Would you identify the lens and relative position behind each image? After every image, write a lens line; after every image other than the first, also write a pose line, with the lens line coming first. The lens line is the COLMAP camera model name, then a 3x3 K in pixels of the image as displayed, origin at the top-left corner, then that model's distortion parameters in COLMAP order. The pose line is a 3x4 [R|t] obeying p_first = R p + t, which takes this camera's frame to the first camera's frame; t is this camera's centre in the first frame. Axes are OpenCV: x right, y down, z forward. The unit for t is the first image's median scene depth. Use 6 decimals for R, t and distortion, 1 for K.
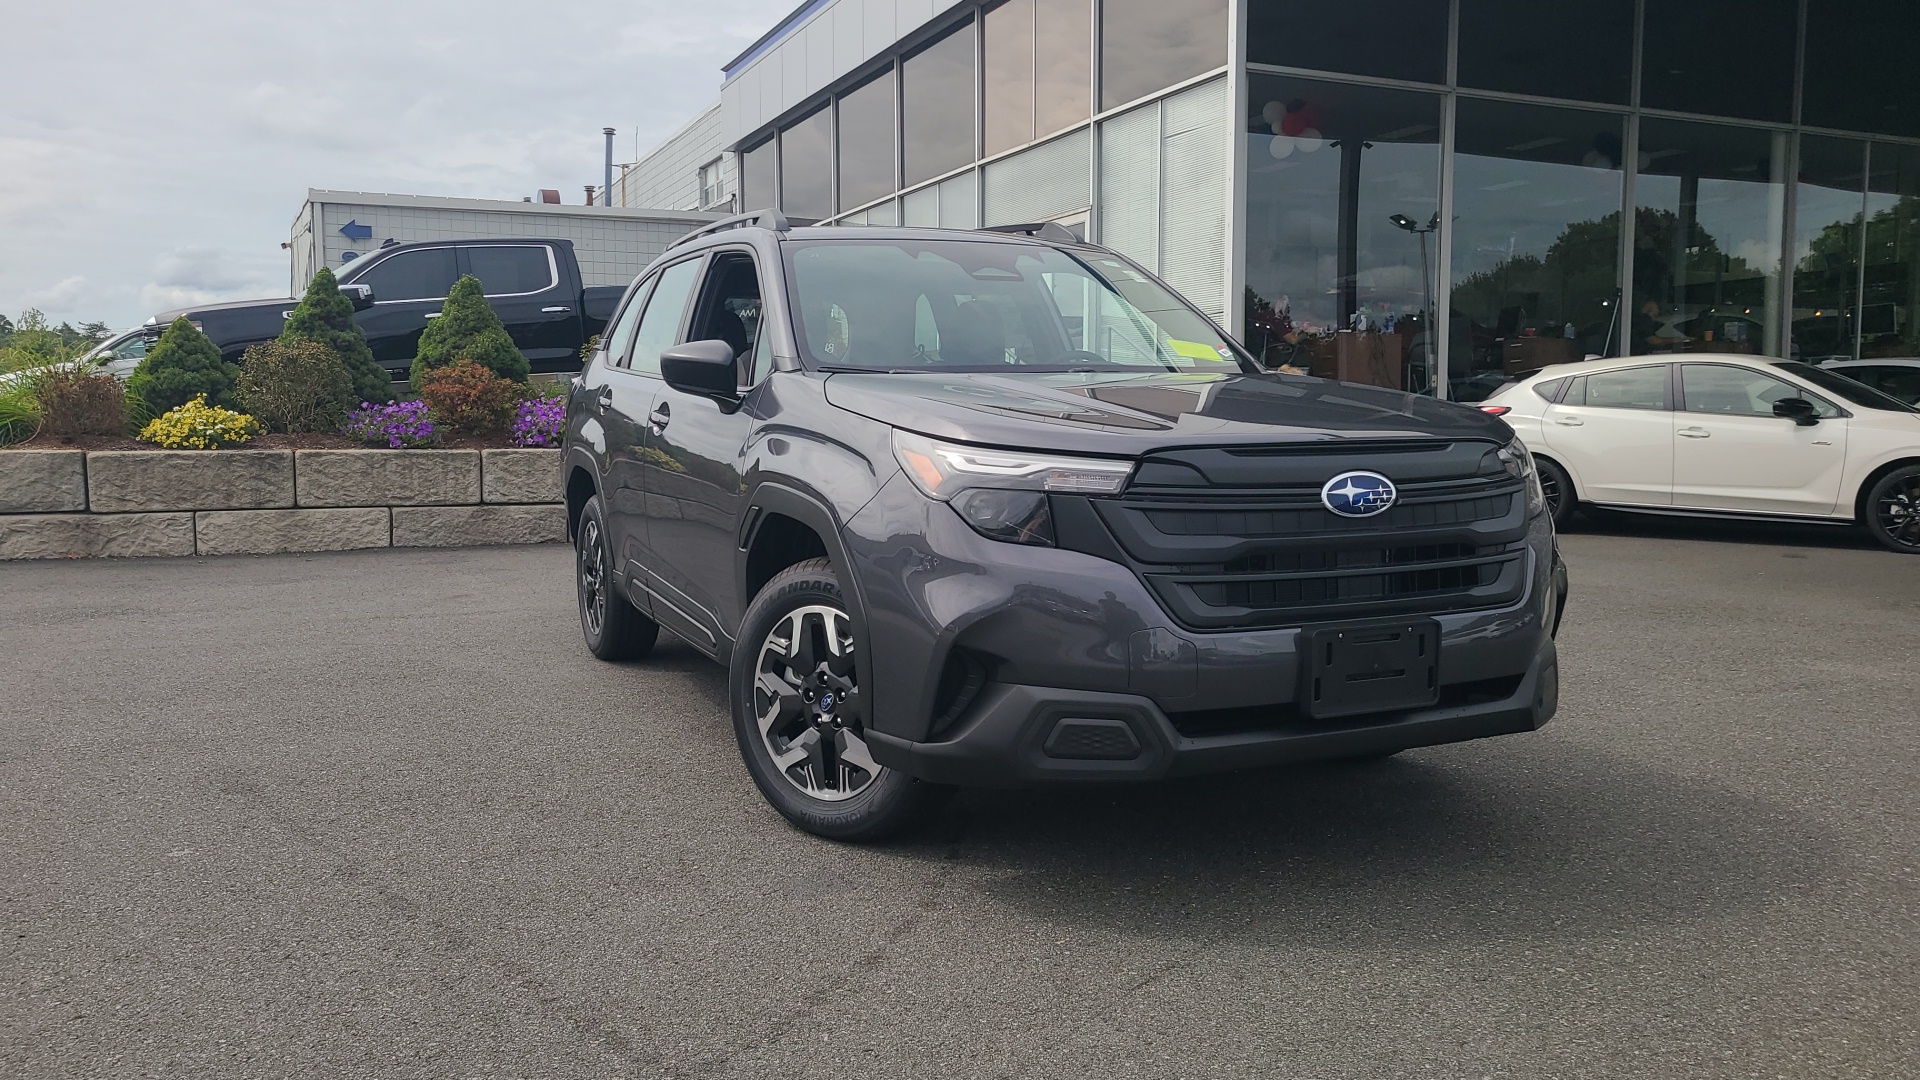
lens RADIAL K [[1427.8, 0, 935.0], [0, 1427.8, 542.7], [0, 0, 1]] dist [0.064411, -0.037366]
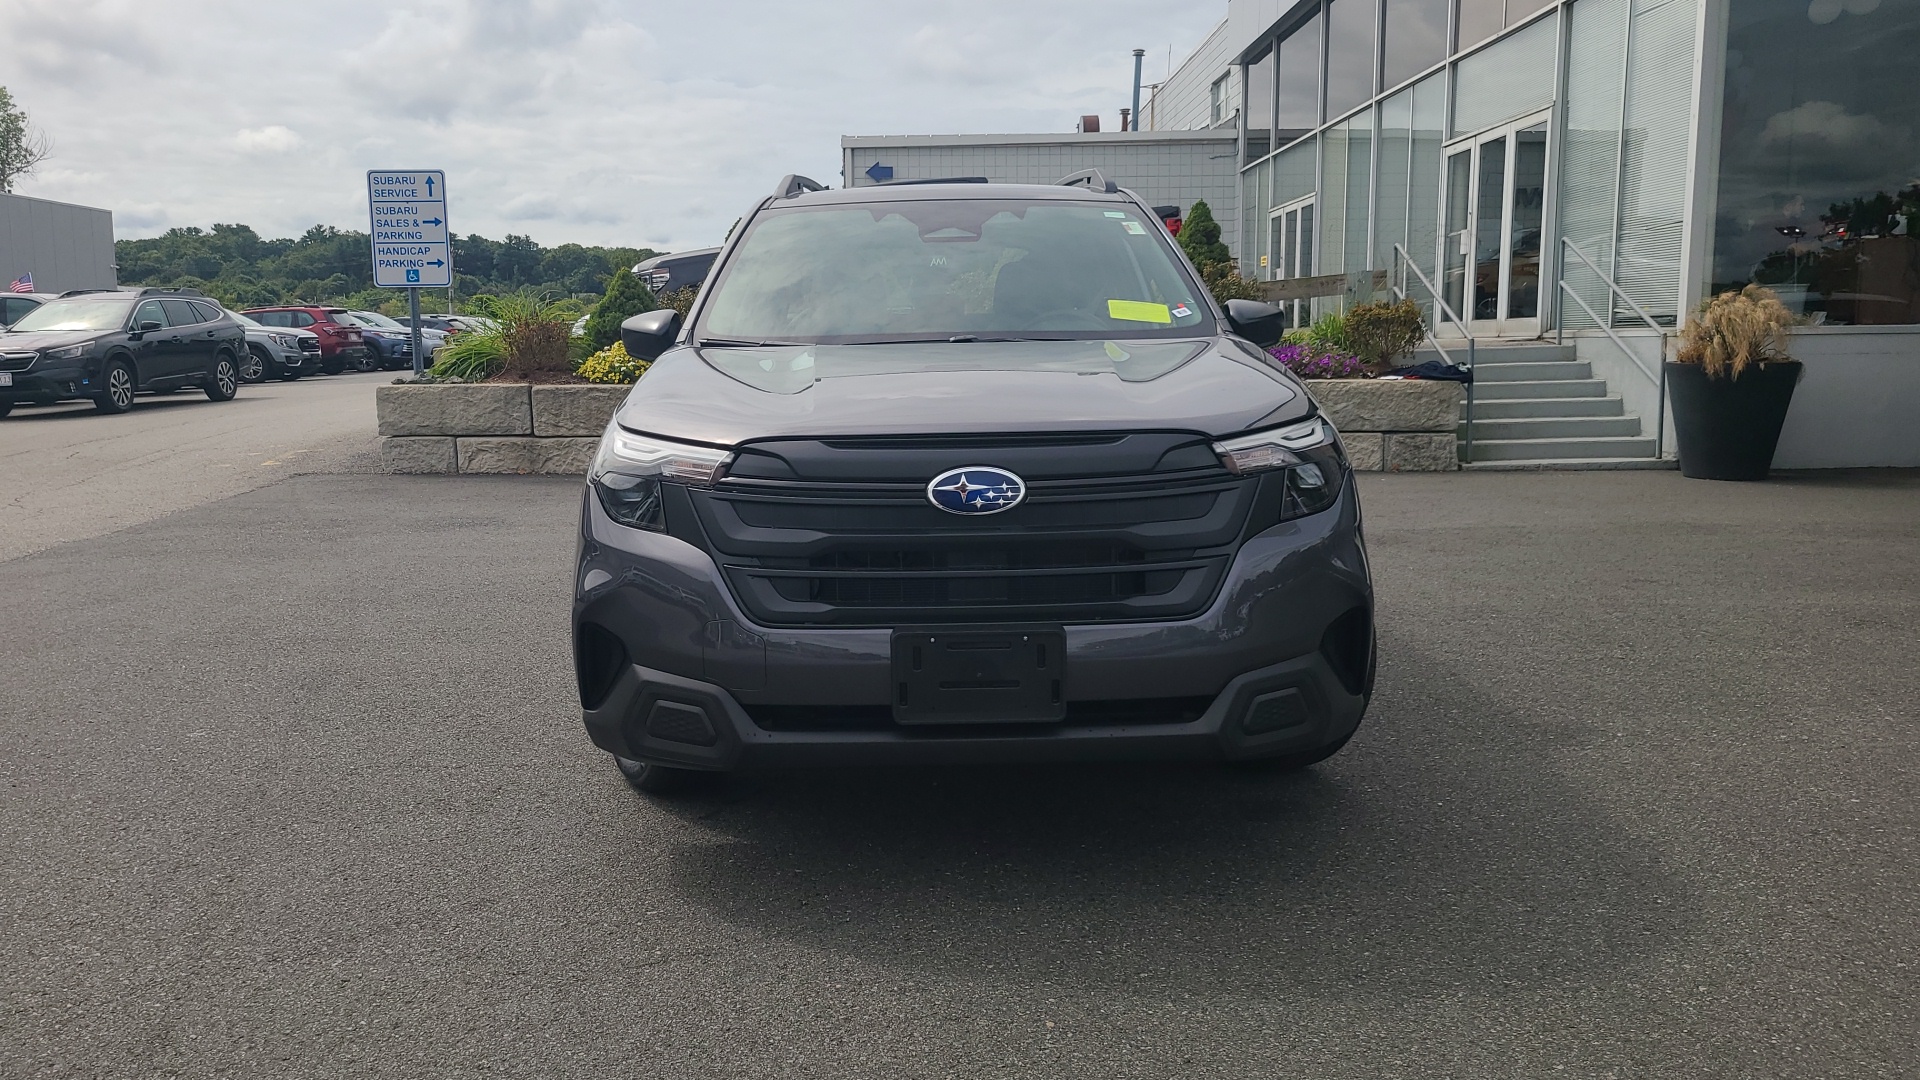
lens RADIAL K [[1434.5, 0, 941.5], [0, 1434.5, 526.4], [0, 0, 1]] dist [0.062160, -0.054296]
pose [[0.911967, 0.048489, -0.407388, 0.507341], [-0.029137, 0.998138, 0.053579, -0.046451], [0.409228, -0.036992, 0.911682, 0.105211]]
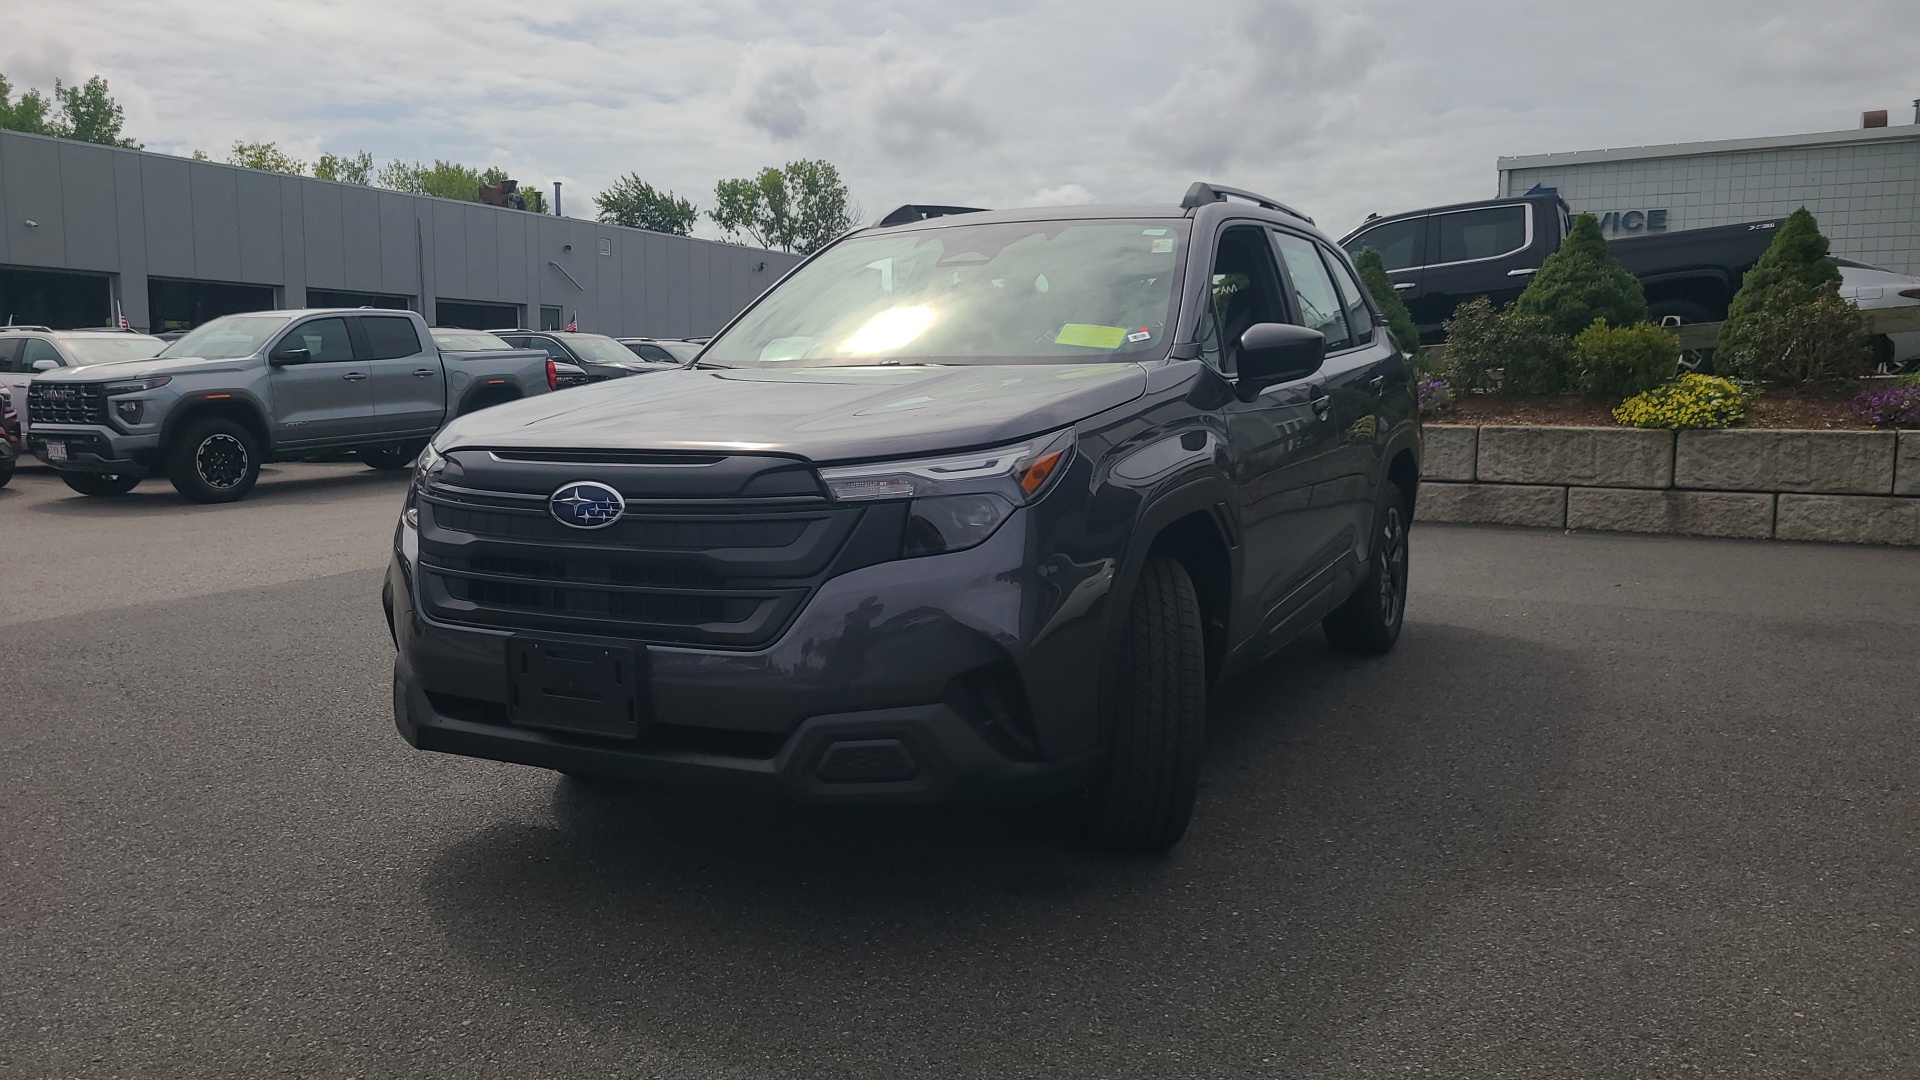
lens RADIAL K [[1504.0, 0, 946.4], [0, 1504.0, 542.8], [0, 0, 1]] dist [0.044457, -0.008944]
pose [[0.599445, 0.087166, -0.795655, 0.957353], [-0.073884, 0.995834, 0.053432, -0.061704], [0.796998, 0.026757, 0.603388, 0.451970]]
